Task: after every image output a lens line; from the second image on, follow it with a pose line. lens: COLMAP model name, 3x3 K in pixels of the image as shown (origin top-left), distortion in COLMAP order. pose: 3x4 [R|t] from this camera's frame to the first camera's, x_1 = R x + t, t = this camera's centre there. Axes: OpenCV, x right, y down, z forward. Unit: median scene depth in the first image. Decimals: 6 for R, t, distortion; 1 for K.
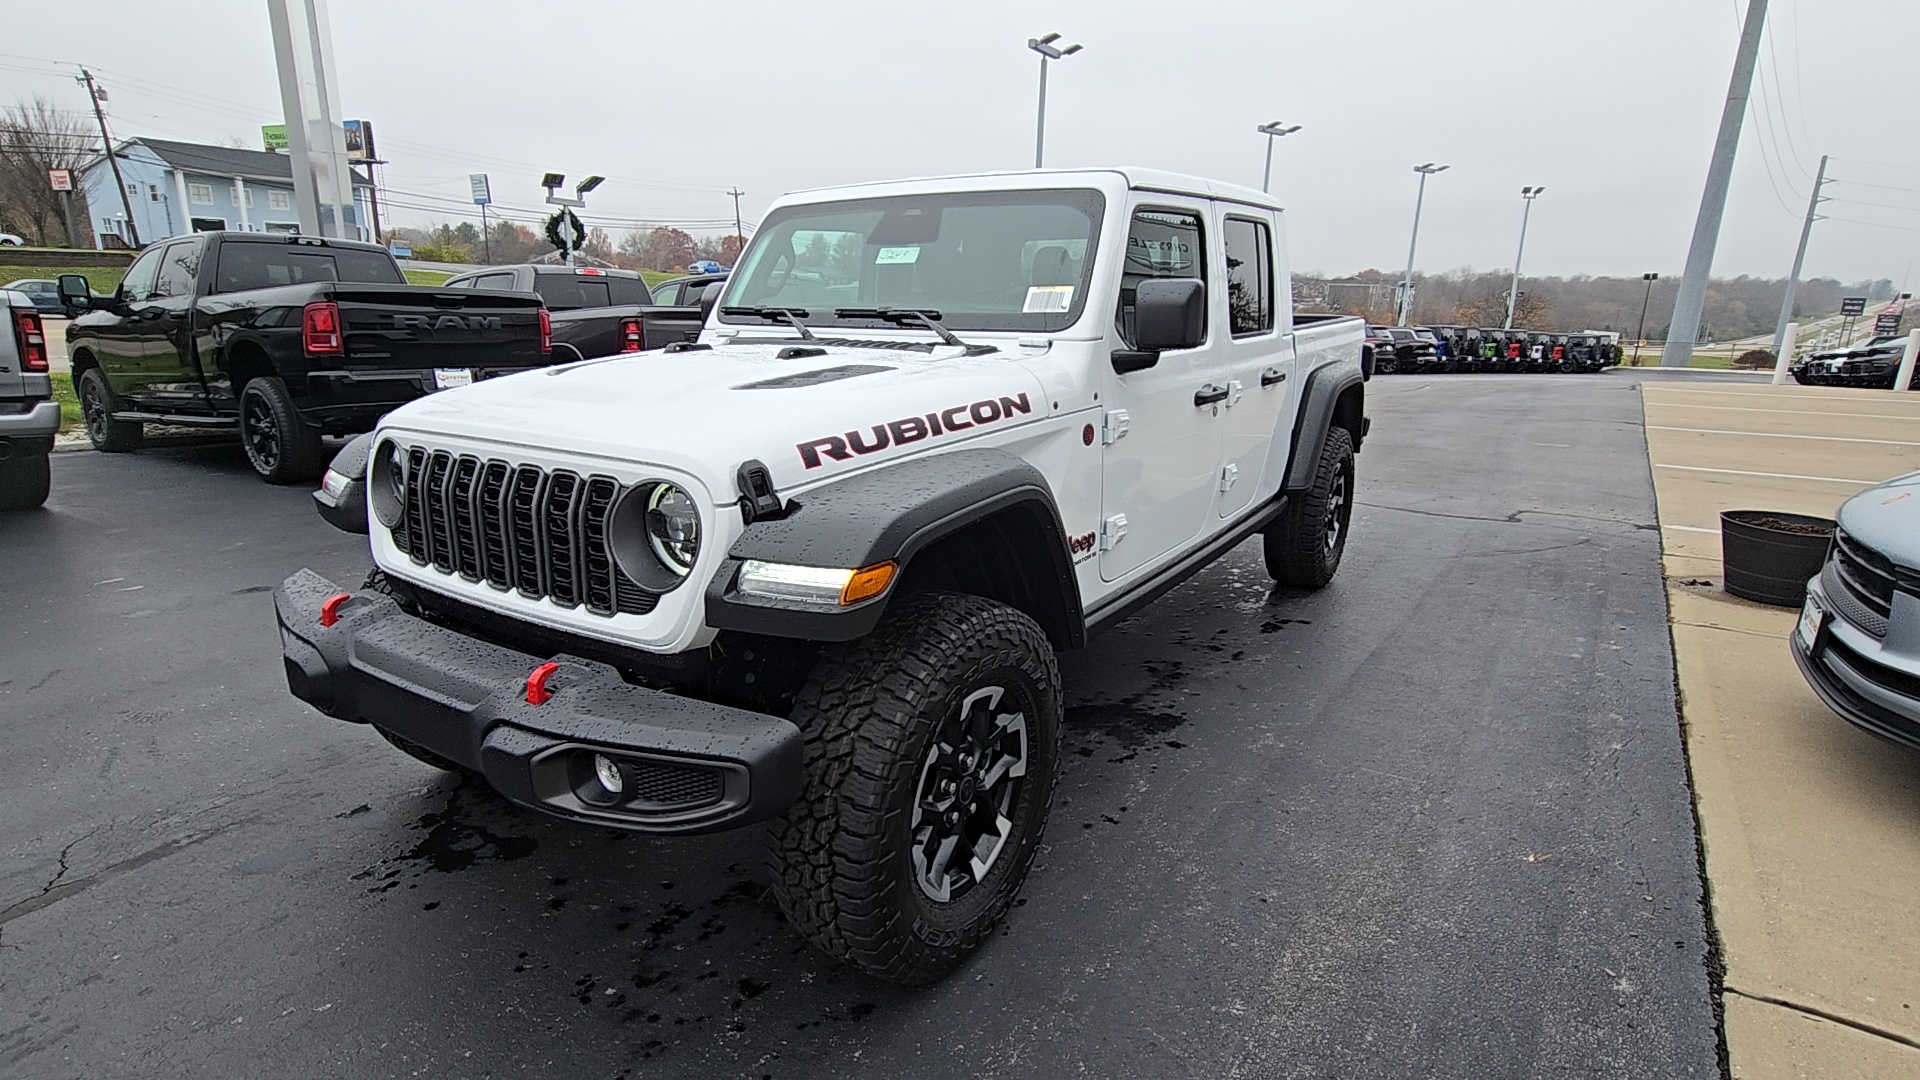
lens RADIAL K [[962.7, 0, 949.0], [0, 962.7, 547.1], [0, 0, 1]] dist [0.003274, -0.002037]
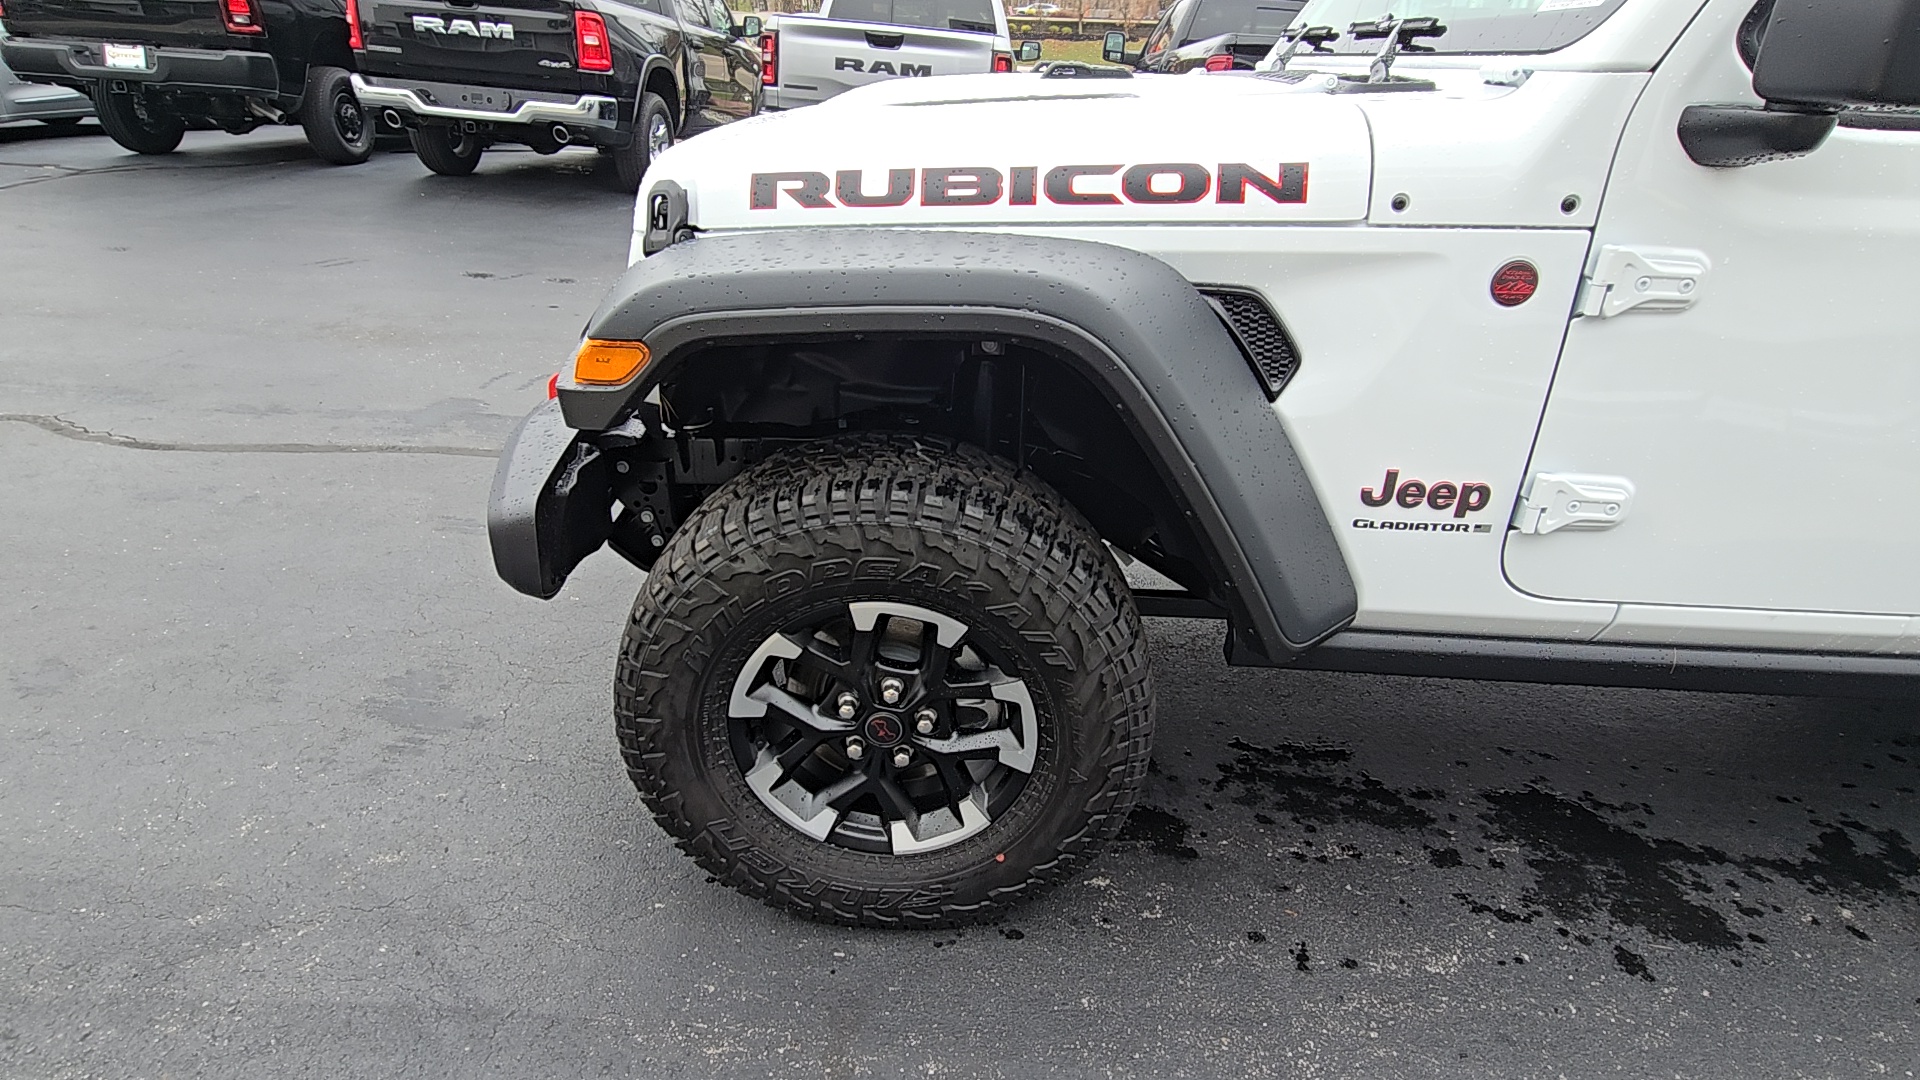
lens RADIAL K [[962.7, 0, 951.4], [0, 962.7, 542.6], [0, 0, 1]] dist [0.003274, -0.002037]
pose [[0.529872, 0.394101, -0.750946, 0.258439], [-0.242400, 0.918908, 0.311209, -0.050764], [0.812698, 0.017129, 0.582434, 0.316902]]
